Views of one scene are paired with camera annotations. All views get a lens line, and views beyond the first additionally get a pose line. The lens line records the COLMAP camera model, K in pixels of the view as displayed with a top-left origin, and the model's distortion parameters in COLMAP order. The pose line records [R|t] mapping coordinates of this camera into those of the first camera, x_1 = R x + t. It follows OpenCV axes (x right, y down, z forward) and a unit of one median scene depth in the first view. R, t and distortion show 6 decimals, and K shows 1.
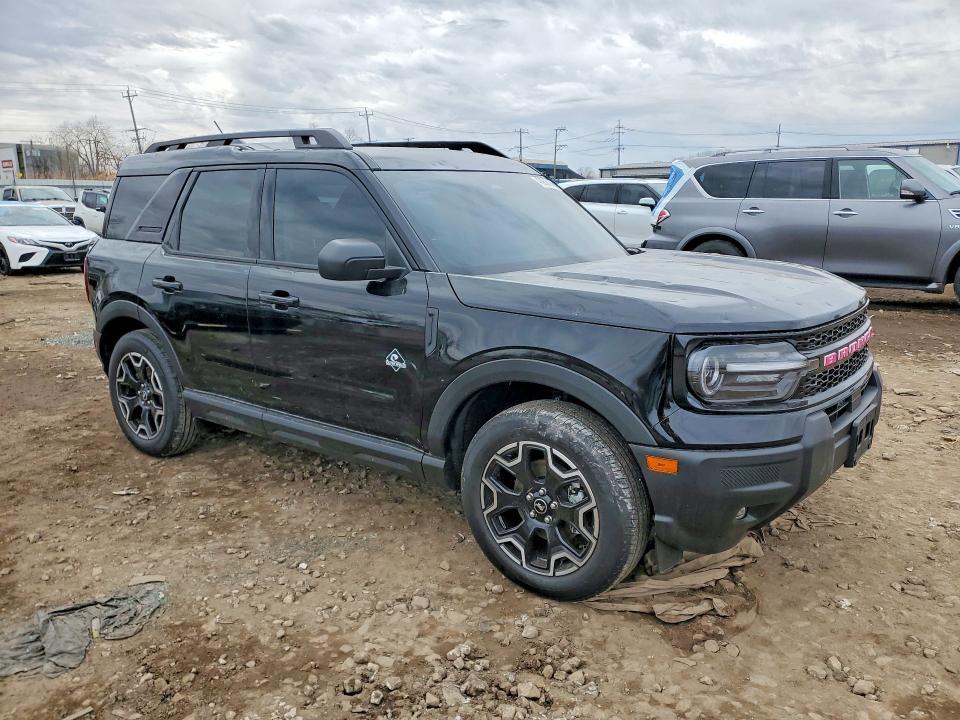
lens RADIAL K [[754.2, 0, 480.0], [0, 754.2, 360.0], [0, 0, 1]] dist [0.019705, 0.004361]
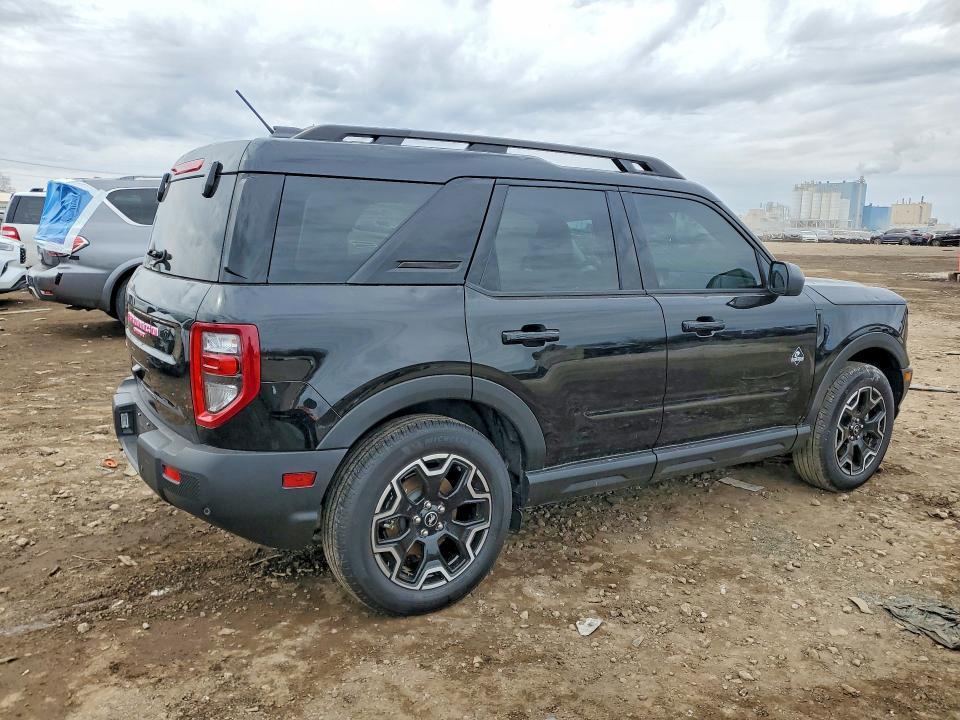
lens RADIAL K [[738.9, 0, 480.0], [0, 738.9, 360.0], [0, 0, 1]] dist [0.030497, 0.002255]
pose [[0.360462, -0.147423, 0.921050, -1.059759], [0.178690, 0.980057, 0.086935, -0.143544], [-0.915498, 0.133246, 0.379617, 0.749624]]
